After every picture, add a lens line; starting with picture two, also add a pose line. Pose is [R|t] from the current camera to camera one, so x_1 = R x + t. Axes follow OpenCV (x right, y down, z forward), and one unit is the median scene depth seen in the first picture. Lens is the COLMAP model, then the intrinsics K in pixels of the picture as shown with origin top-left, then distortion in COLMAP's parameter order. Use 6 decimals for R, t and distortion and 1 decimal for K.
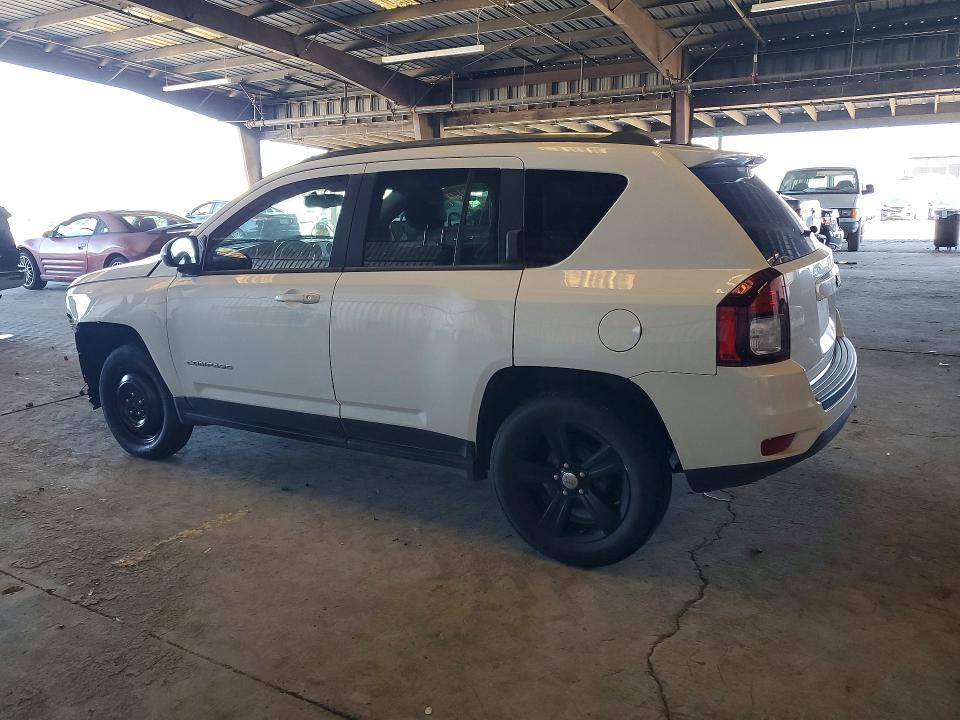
lens RADIAL K [[770.2, 0, 475.1], [0, 770.2, 361.3], [0, 0, 1]] dist [0.018750, 0.011175]
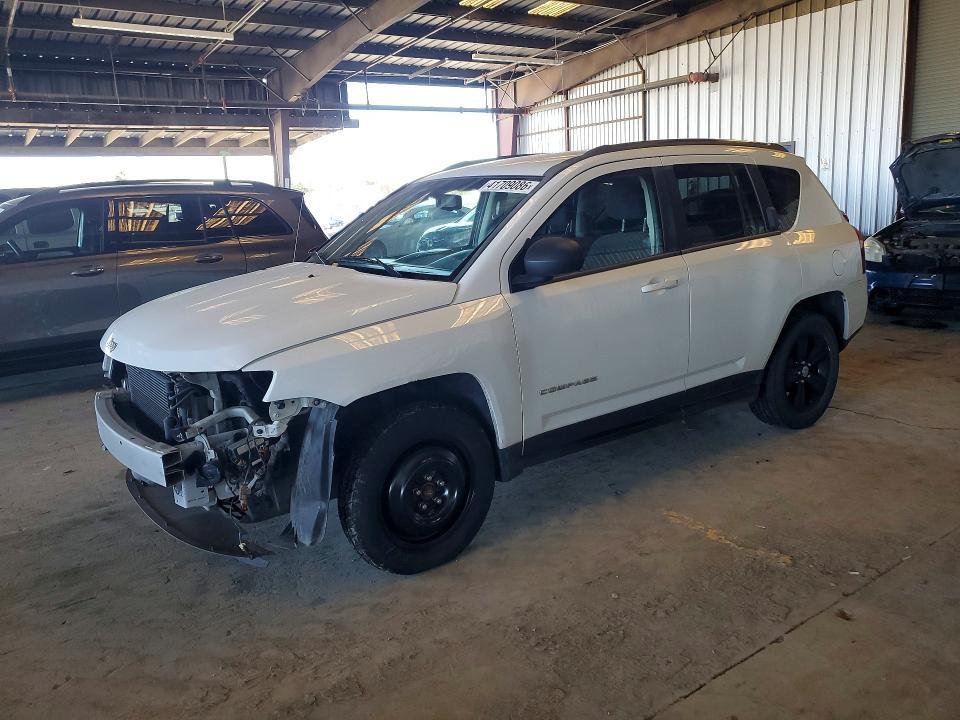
lens RADIAL K [[770.2, 0, 475.1], [0, 770.2, 361.3], [0, 0, 1]] dist [0.018750, 0.011175]
pose [[0.380118, -0.194172, 0.904327, -1.290380], [0.235987, 0.965718, 0.108161, -0.154237], [-0.894327, 0.172295, 0.412909, 0.831252]]
